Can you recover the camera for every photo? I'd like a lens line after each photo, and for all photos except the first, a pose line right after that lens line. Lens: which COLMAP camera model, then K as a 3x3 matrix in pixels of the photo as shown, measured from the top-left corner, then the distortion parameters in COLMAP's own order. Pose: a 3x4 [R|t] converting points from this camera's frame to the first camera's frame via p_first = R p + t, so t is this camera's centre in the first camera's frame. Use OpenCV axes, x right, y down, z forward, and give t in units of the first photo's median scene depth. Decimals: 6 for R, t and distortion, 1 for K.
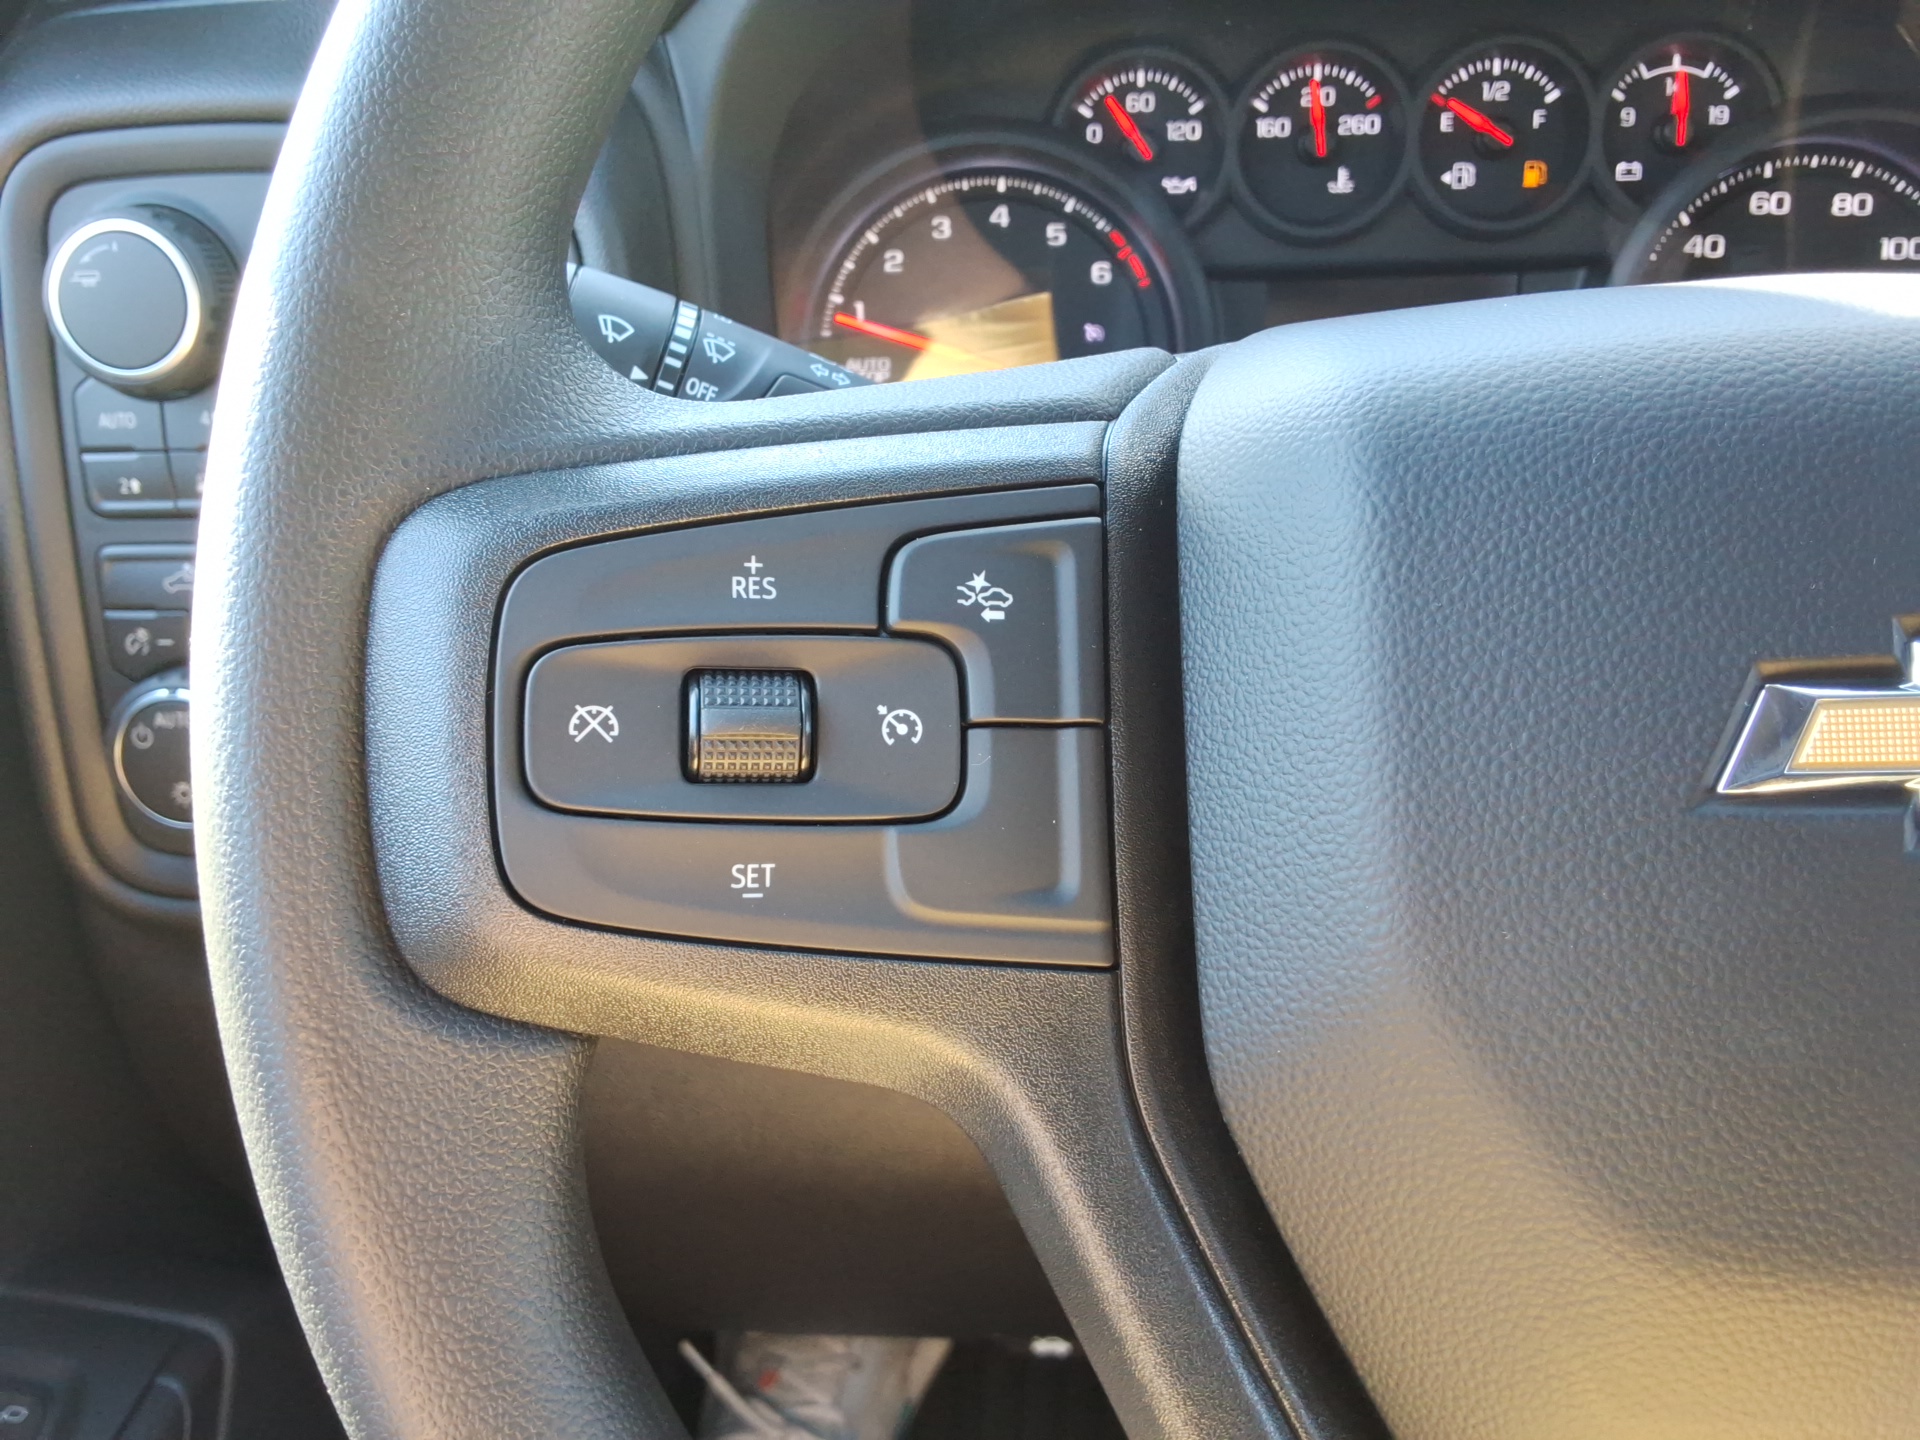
lens RADIAL K [[1535.0, 0, 971.0], [0, 1535.0, 711.0], [0, 0, 1]] dist [0.109322, -0.163323]
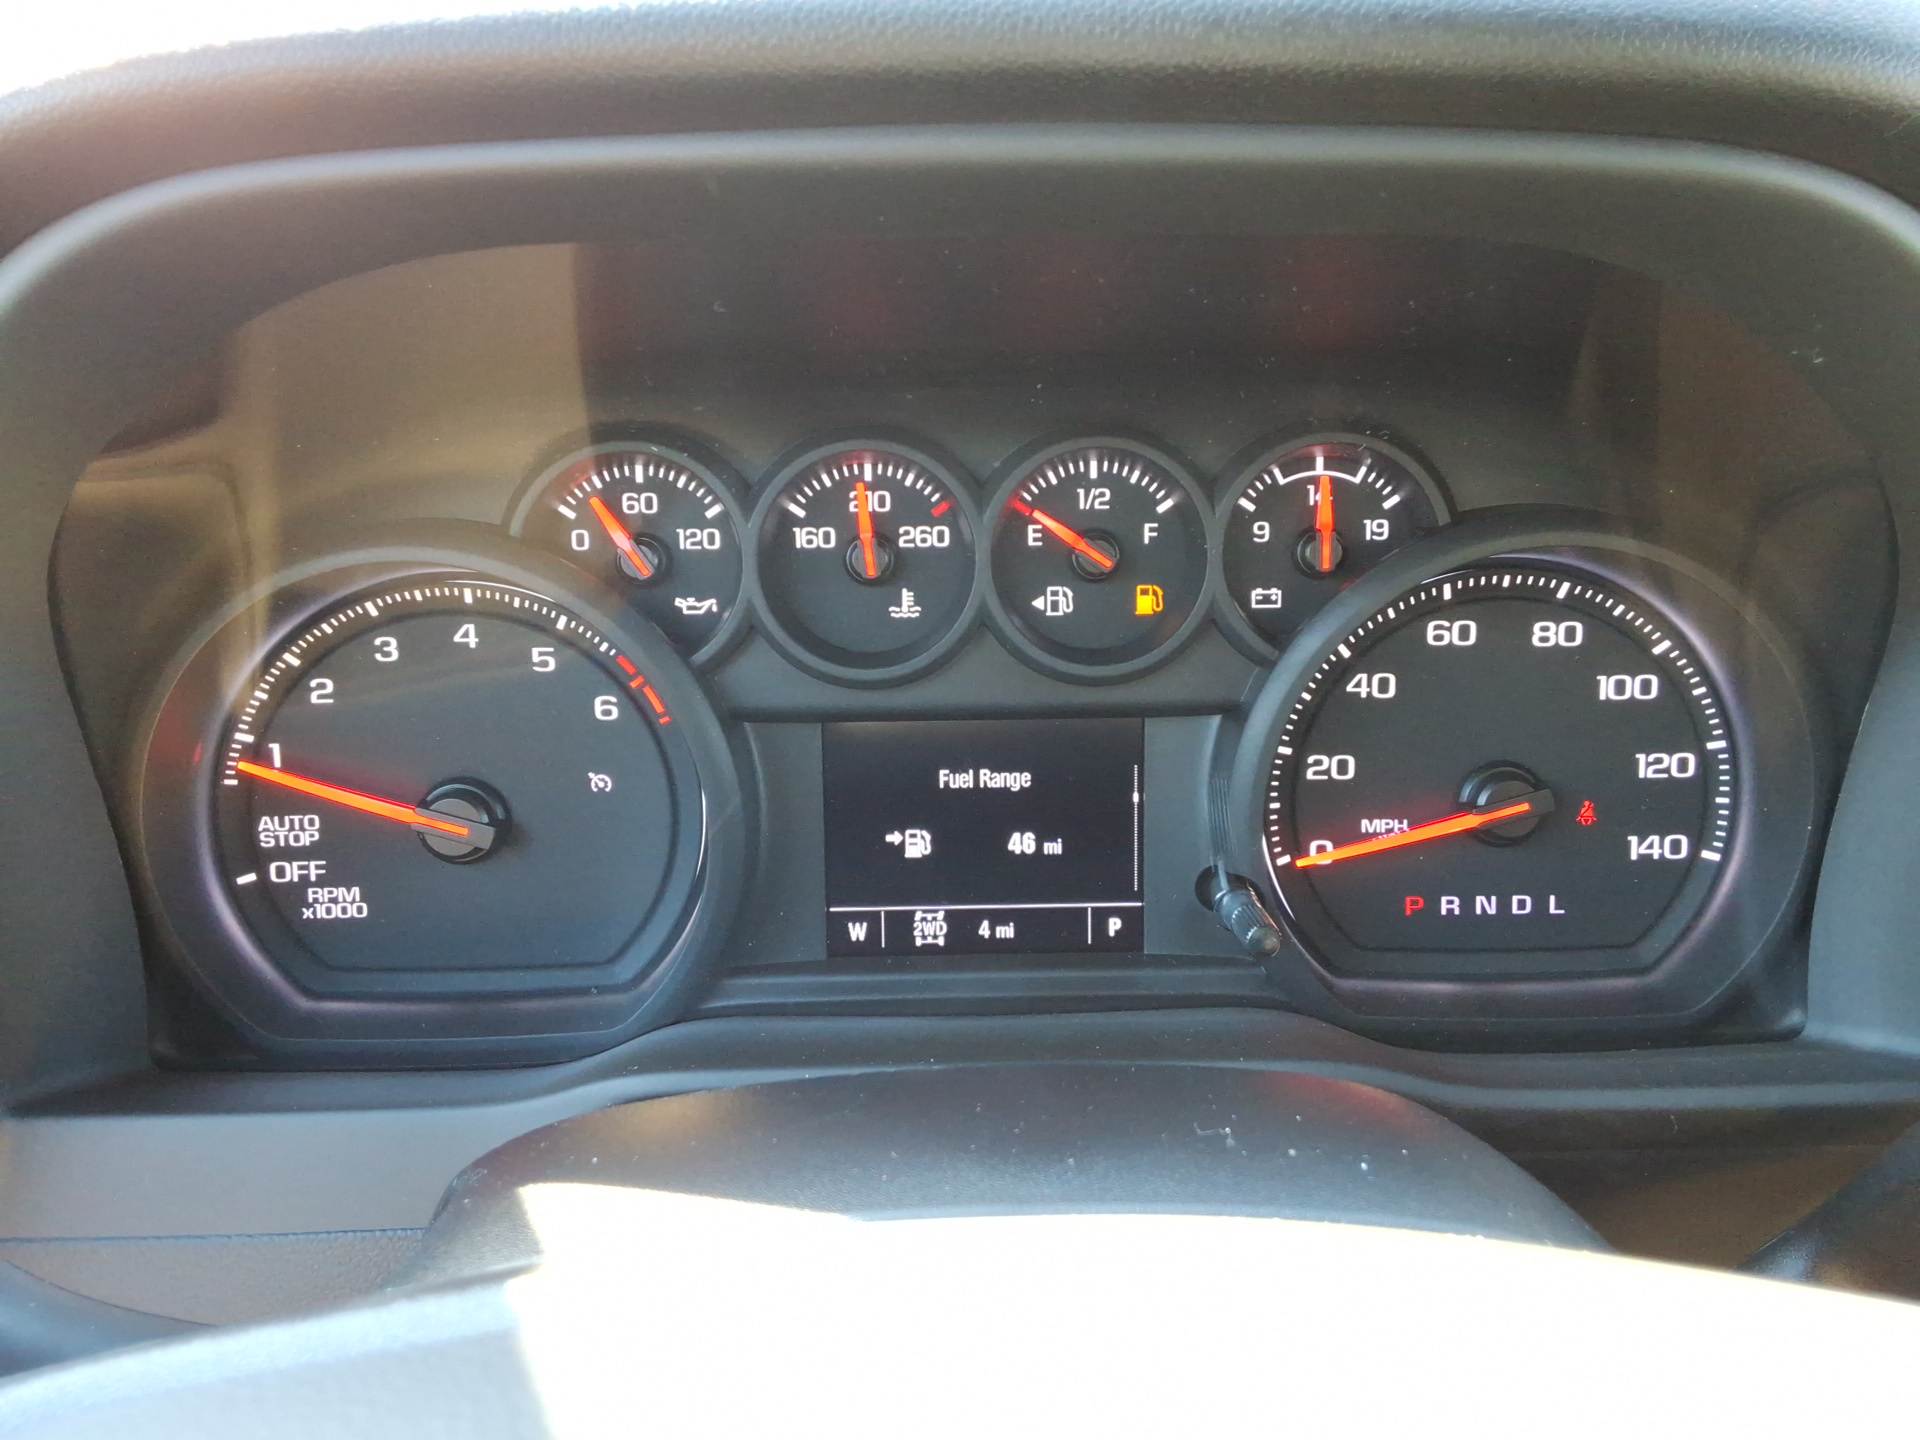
lens RADIAL K [[1535.0, 0, 963.1], [0, 1535.0, 709.0], [0, 0, 1]] dist [0.109322, -0.163323]
pose [[0.997740, 0.000508, 0.067190, 0.221504], [0.007626, 0.992654, -0.120751, -0.202007], [-0.066758, 0.120991, 0.990406, 0.255102]]
